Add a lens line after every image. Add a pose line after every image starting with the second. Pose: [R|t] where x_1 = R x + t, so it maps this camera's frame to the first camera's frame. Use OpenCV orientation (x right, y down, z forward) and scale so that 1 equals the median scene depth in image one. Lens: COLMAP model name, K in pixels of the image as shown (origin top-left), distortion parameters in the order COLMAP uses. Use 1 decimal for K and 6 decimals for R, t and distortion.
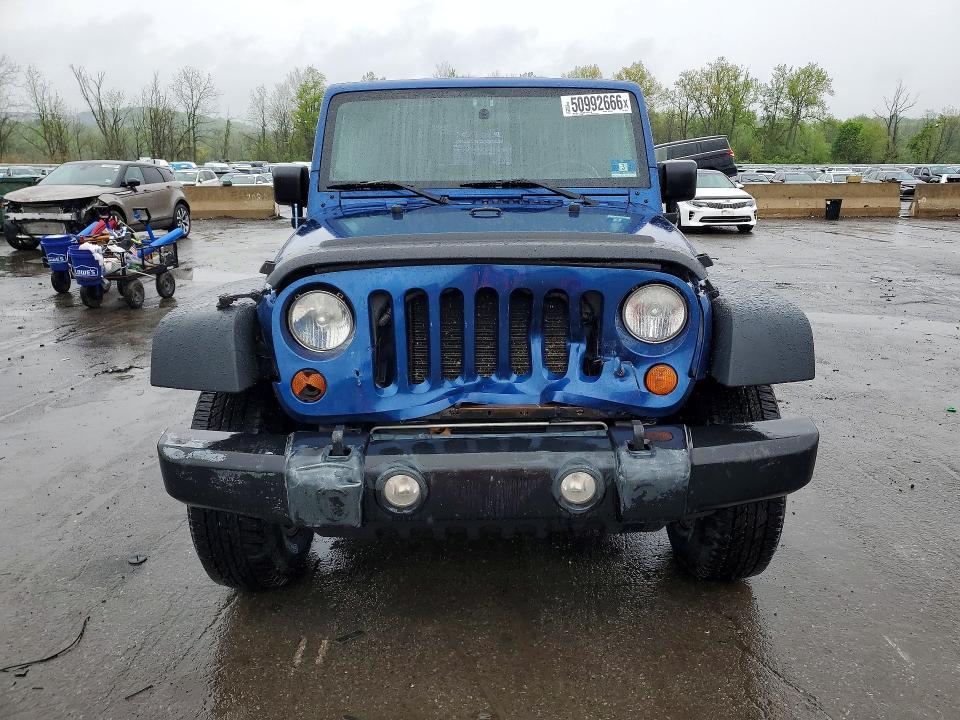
lens RADIAL K [[762.1, 0, 480.0], [0, 762.1, 360.0], [0, 0, 1]] dist [0.007176, 0.015418]
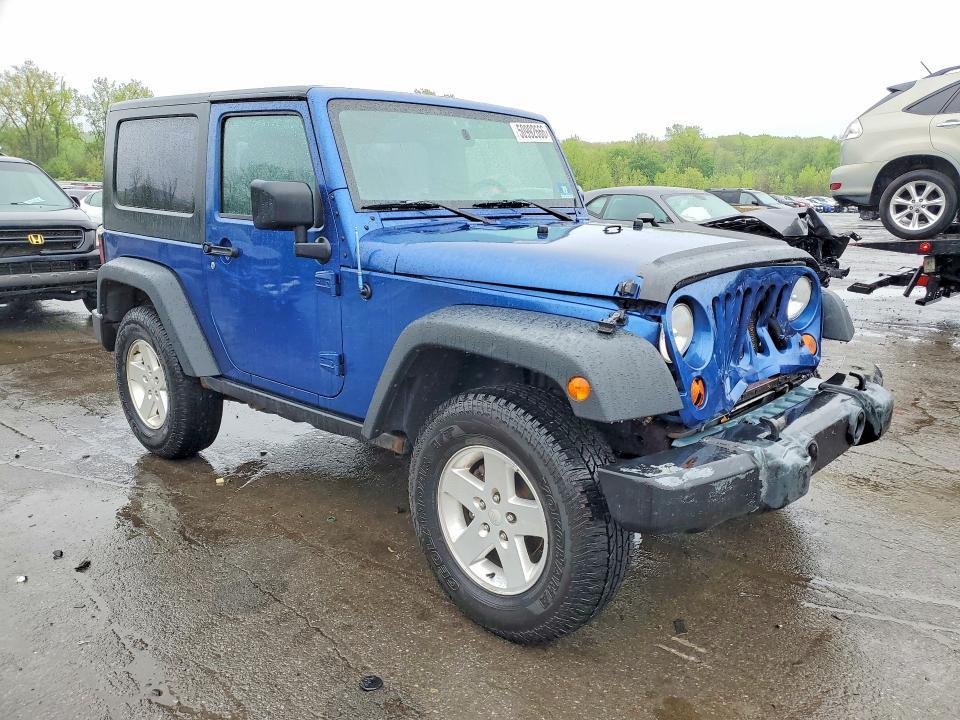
lens RADIAL K [[806.2, 0, 480.0], [0, 806.2, 360.0], [0, 0, 1]] dist [0.005402, 0.004276]
pose [[0.663546, -0.141599, 0.734613, -0.801141], [0.167805, 0.985076, 0.038306, -0.067249], [-0.729074, 0.097854, 0.677404, 0.293895]]
